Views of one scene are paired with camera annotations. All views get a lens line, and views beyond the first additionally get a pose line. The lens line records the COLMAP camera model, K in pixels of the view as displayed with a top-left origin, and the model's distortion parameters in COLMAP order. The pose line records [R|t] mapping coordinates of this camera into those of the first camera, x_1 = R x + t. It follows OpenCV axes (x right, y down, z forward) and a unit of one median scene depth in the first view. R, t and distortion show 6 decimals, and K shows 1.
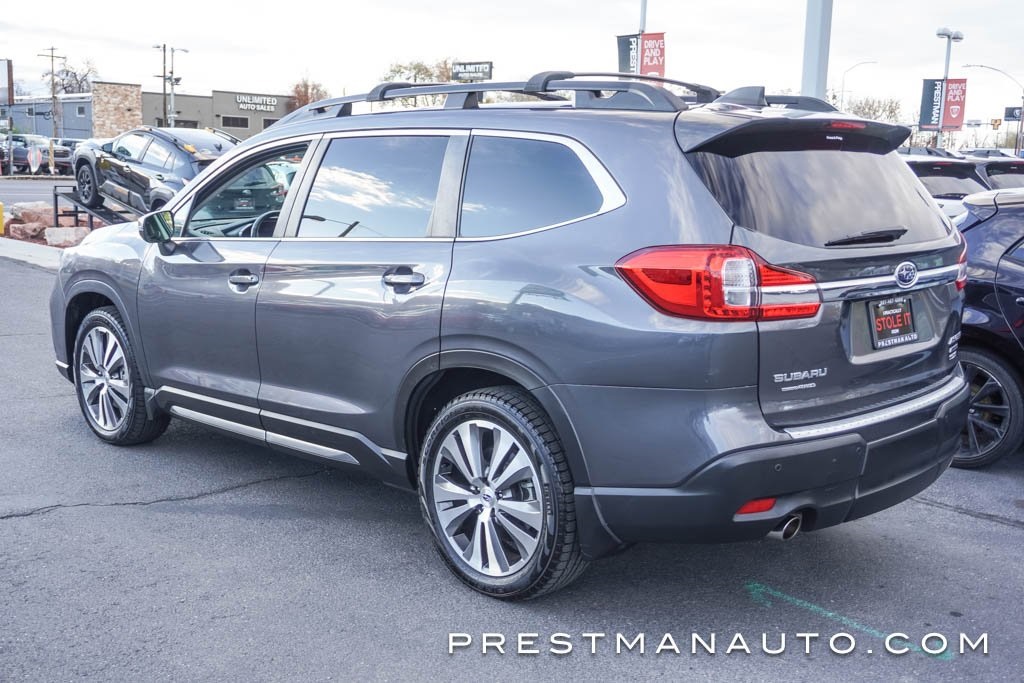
lens RADIAL K [[1104.5, 0, 519.9], [0, 1104.5, 345.7], [0, 0, 1]] dist [0.022748, 0.000000]
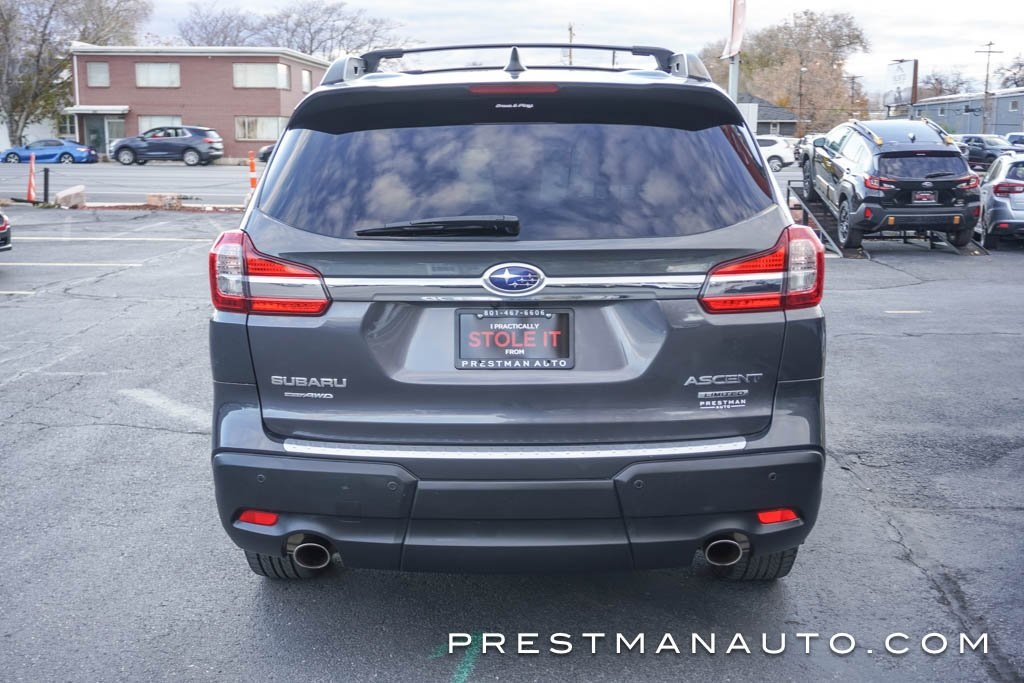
lens RADIAL K [[1104.5, 0, 512.9], [0, 1104.5, 338.8], [0, 0, 1]] dist [0.022748, 0.000000]
pose [[0.682078, 0.100833, -0.724295, 0.831996], [-0.102863, 0.993830, 0.041489, -0.050058], [0.724009, 0.046204, 0.688241, 0.431342]]
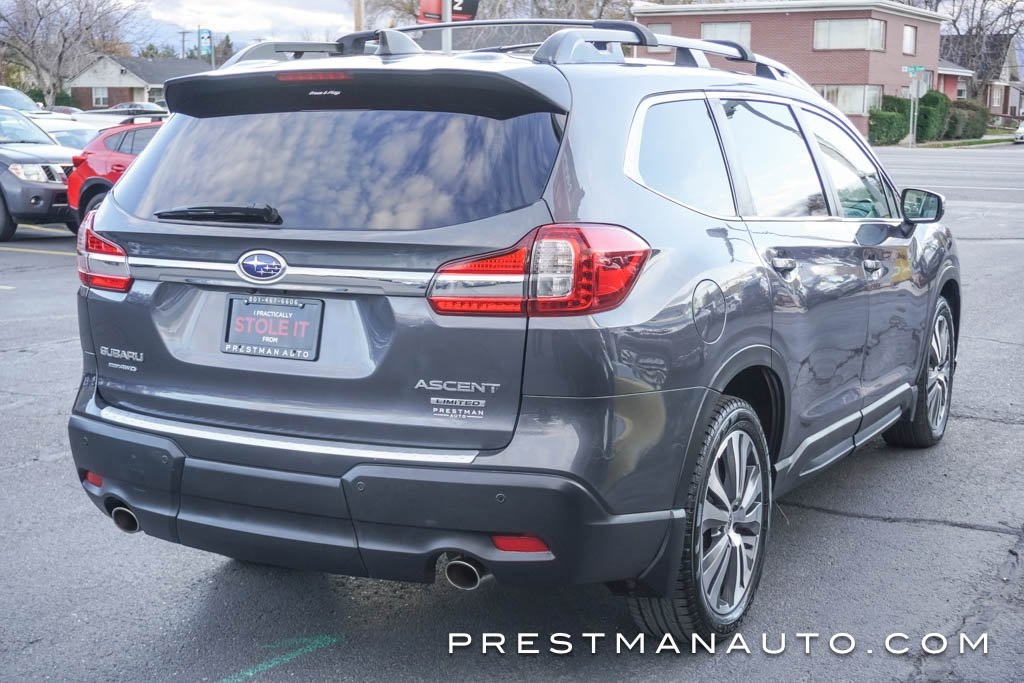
lens RADIAL K [[1383.9, 0, 511.0], [0, 1383.9, 341.4], [0, 0, 1]] dist [-0.014495, 0.000000]
pose [[0.276227, 0.128289, -0.952492, 1.211693], [-0.153815, 0.984178, 0.087950, -0.113804], [0.948704, 0.122213, 0.291590, 0.813639]]
